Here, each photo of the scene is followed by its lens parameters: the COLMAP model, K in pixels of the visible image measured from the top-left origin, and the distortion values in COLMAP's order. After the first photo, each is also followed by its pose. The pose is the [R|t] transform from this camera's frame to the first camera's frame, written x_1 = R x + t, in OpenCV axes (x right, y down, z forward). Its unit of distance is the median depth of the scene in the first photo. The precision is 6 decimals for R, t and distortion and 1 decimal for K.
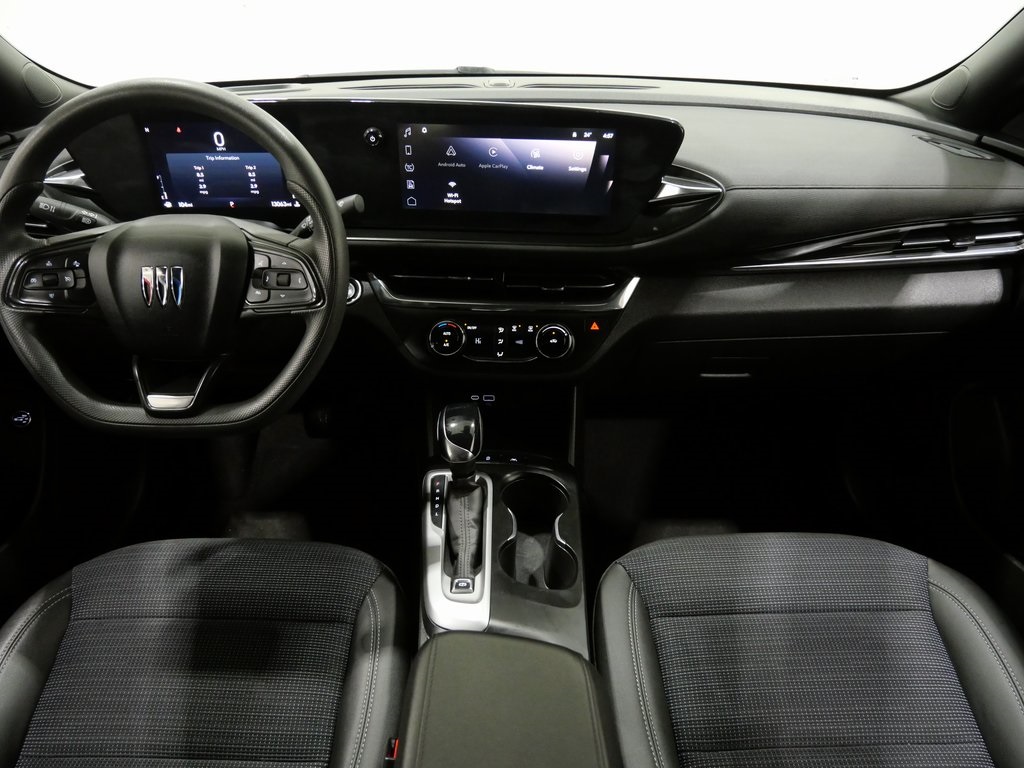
lens RADIAL K [[734.5, 0, 511.8], [0, 734.5, 385.0], [0, 0, 1]] dist [-0.031215, 0.007029]
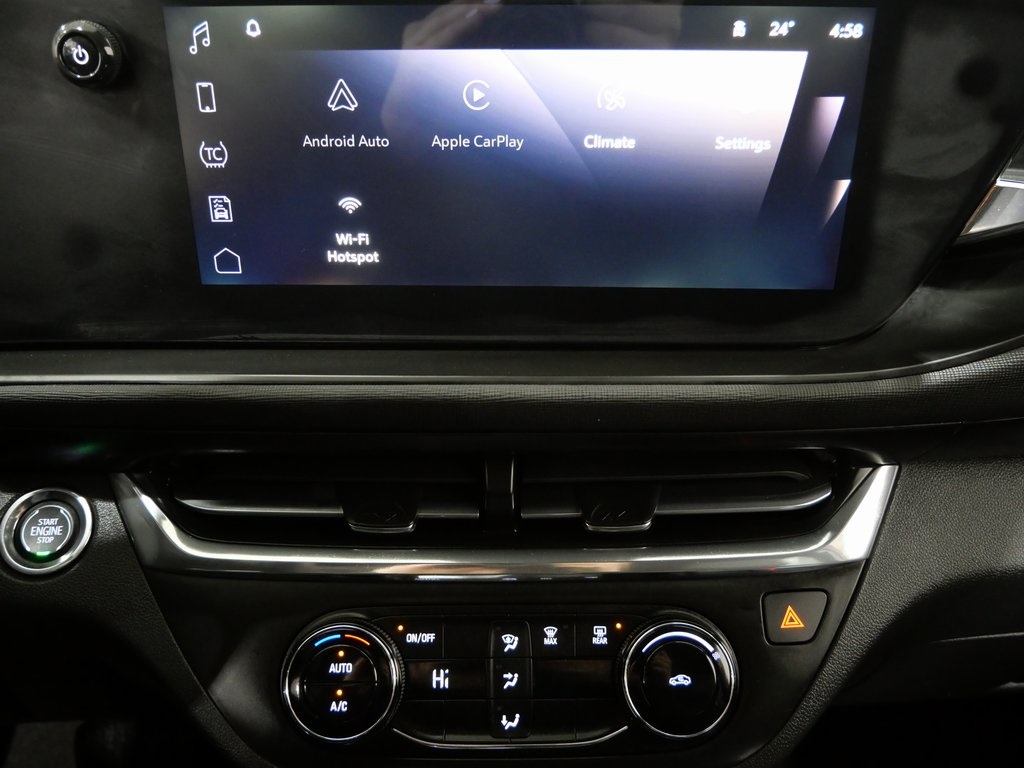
lens RADIAL K [[802.6, 0, 514.3], [0, 802.6, 397.7], [0, 0, 1]] dist [-0.034911, -0.002022]
pose [[0.997613, -0.029467, 0.062443, -0.033273], [0.039458, 0.985442, -0.165367, -0.128691], [-0.056661, 0.167437, 0.984253, 0.661812]]
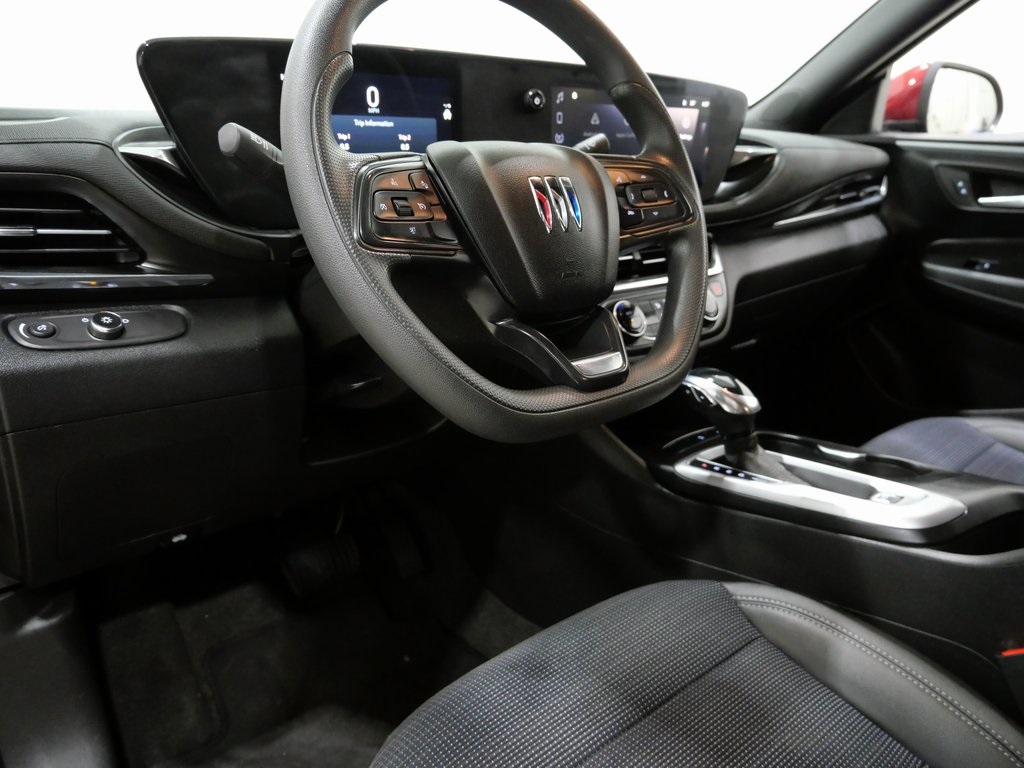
lens RADIAL K [[734.5, 0, 508.4], [0, 734.5, 388.9], [0, 0, 1]] dist [-0.031215, 0.007029]
pose [[0.754349, -0.201656, 0.624734, -0.805261], [0.364328, 0.920246, -0.142874, 0.092782], [-0.546097, 0.335385, 0.767656, 0.440629]]
